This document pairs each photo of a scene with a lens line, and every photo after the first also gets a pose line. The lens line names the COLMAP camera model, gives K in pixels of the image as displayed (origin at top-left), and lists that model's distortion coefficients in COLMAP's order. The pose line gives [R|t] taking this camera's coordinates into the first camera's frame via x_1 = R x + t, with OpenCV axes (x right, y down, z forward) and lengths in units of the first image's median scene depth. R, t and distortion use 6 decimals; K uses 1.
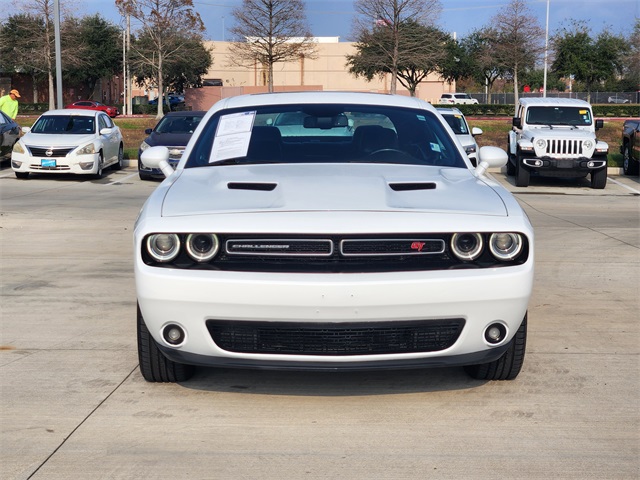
lens RADIAL K [[1194.8, 0, 308.0], [0, 1194.8, 239.7], [0, 0, 1]] dist [-0.003756, 0.403889]
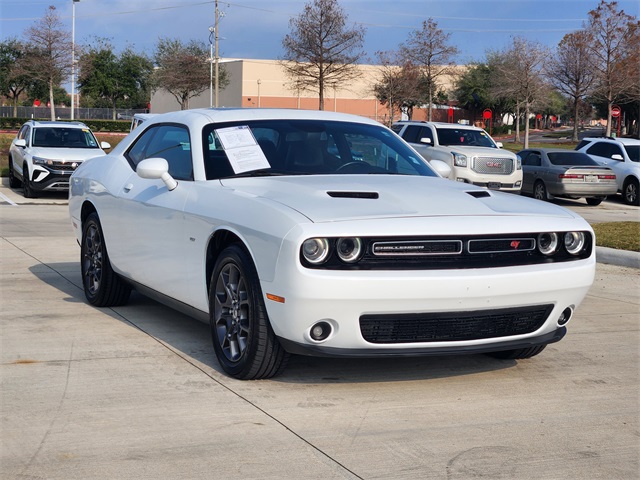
lens RADIAL K [[1194.8, 0, 308.0], [0, 1194.8, 239.7], [0, 0, 1]] dist [-0.003756, 0.403889]
pose [[0.916088, -0.019971, 0.400479, -0.539879], [0.024828, 0.999668, -0.006942, 0.003583], [-0.400207, 0.016303, 0.916280, 0.004746]]
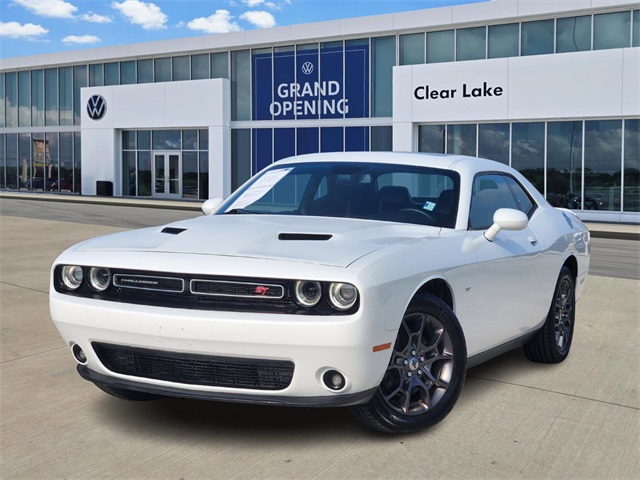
lens RADIAL K [[1194.8, 0, 308.0], [0, 1194.8, 239.7], [0, 0, 1]] dist [-0.003756, 0.403889]
pose [[0.889802, 0.044970, -0.454127, 0.584089], [-0.071566, 0.996570, -0.041539, 0.001734], [0.450701, 0.069462, 0.889968, 0.060104]]
